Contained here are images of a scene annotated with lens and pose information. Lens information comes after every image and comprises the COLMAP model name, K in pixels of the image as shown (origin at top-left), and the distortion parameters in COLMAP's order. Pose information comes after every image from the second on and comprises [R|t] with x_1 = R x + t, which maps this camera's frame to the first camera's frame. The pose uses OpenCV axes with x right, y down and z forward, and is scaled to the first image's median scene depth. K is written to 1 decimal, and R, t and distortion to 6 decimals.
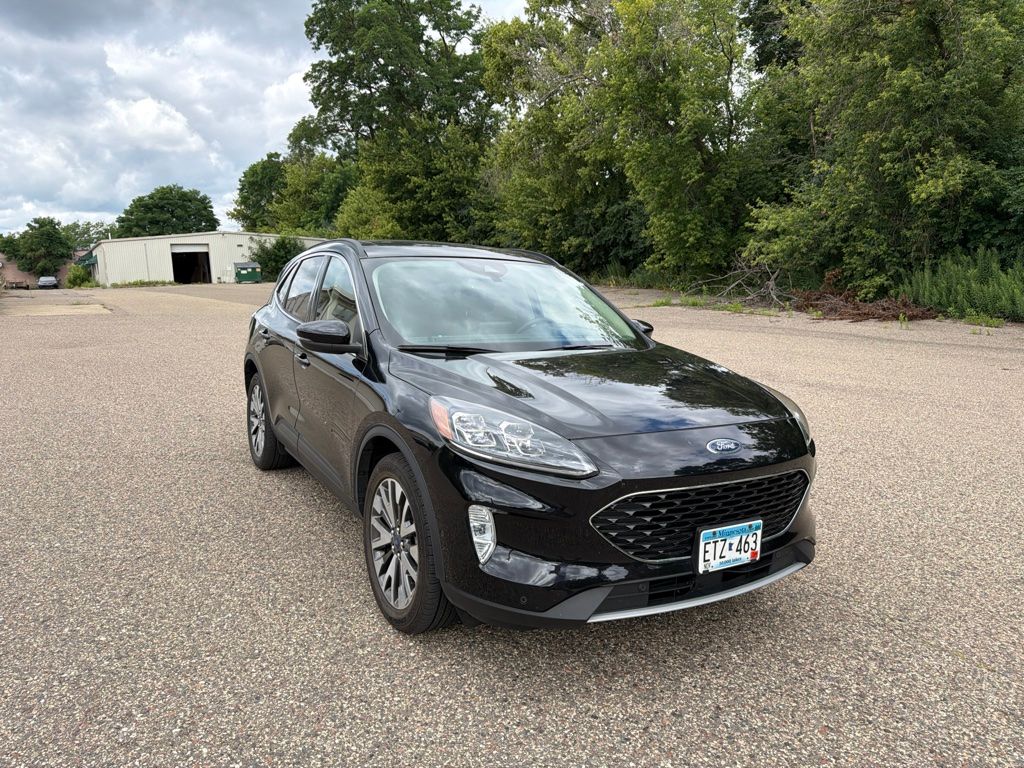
lens RADIAL K [[722.0, 0, 512.4], [0, 722.0, 381.0], [0, 0, 1]] dist [0.016123, -0.023205]
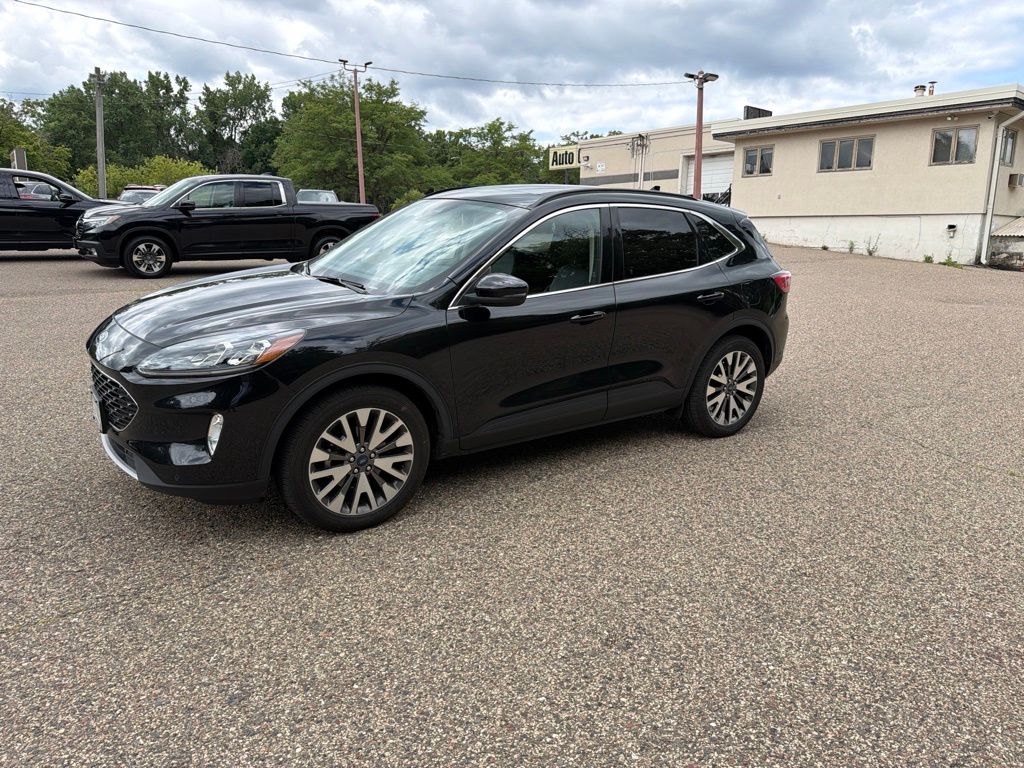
lens RADIAL K [[722.0, 0, 515.6], [0, 722.0, 379.8], [0, 0, 1]] dist [0.016123, -0.023205]
pose [[0.088337, 0.220861, -0.971296, 0.075055], [-0.169689, 0.964192, 0.203813, -0.010430], [0.981531, 0.146814, 0.122651, 0.071559]]
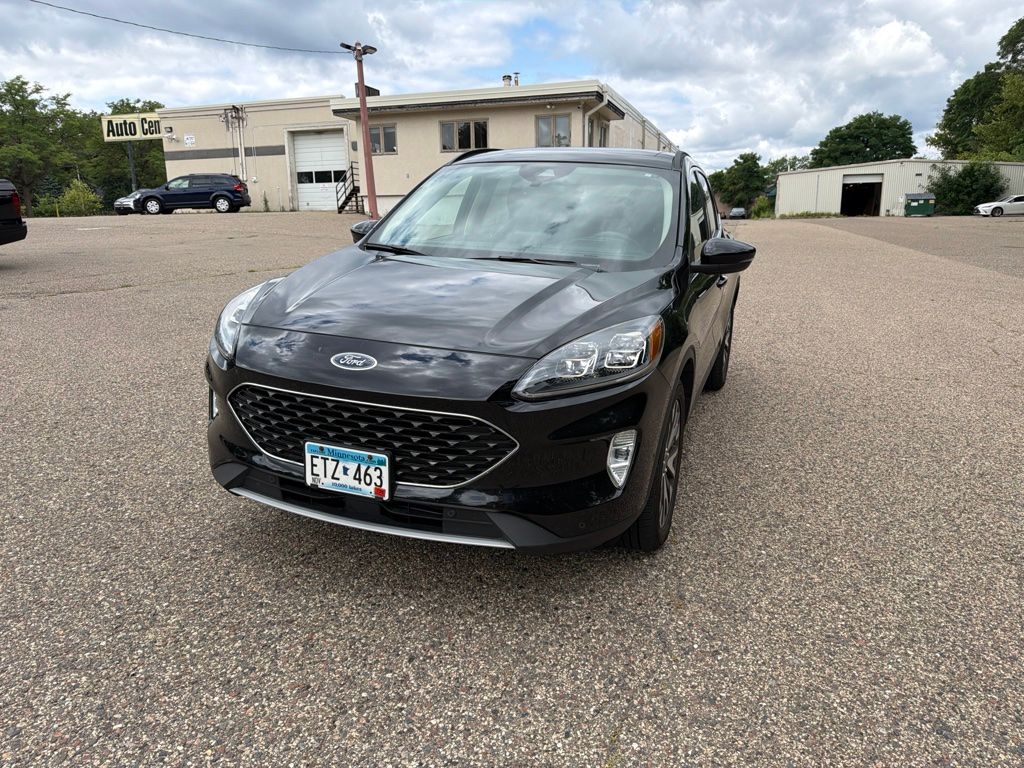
lens RADIAL K [[722.0, 0, 515.8], [0, 722.0, 386.5], [0, 0, 1]] dist [0.016123, -0.023205]
pose [[0.626052, 0.195204, -0.754953, 0.049003], [-0.122339, 0.980758, 0.152138, -0.001644], [0.770124, -0.002887, 0.637887, 0.026509]]
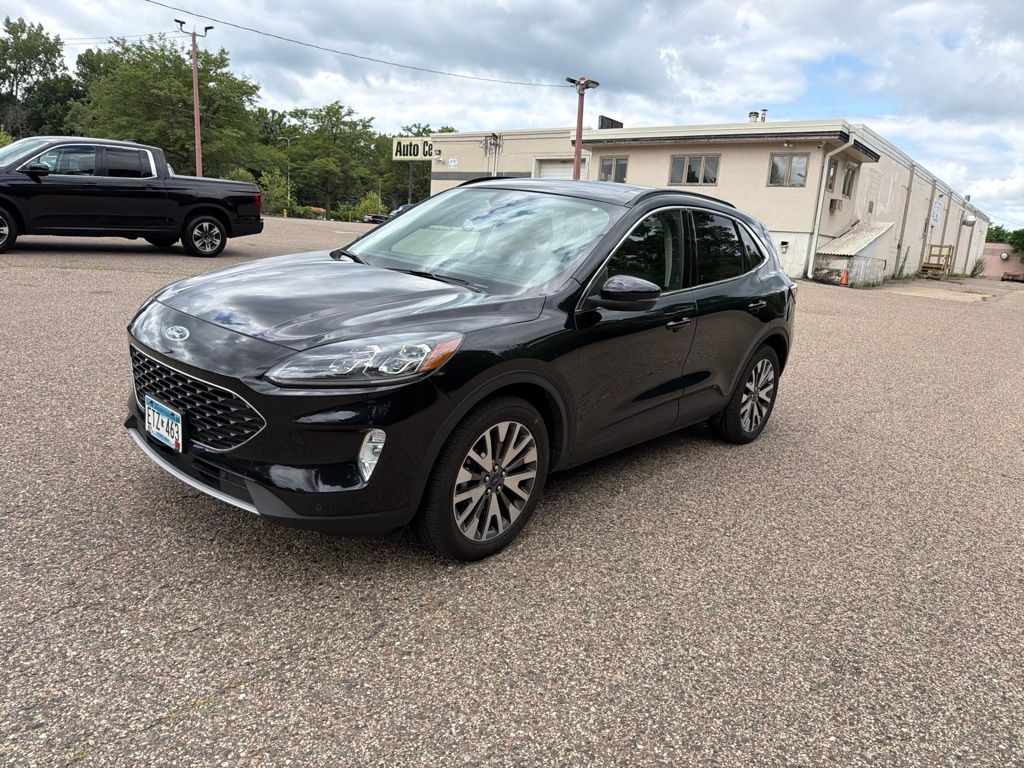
lens RADIAL K [[722.0, 0, 513.9], [0, 722.0, 383.9], [0, 0, 1]] dist [0.016123, -0.023205]
pose [[0.315173, 0.234458, -0.919617, 0.065168], [-0.225353, 0.959777, 0.167464, -0.005729], [0.921891, 0.154458, 0.355331, 0.048904]]
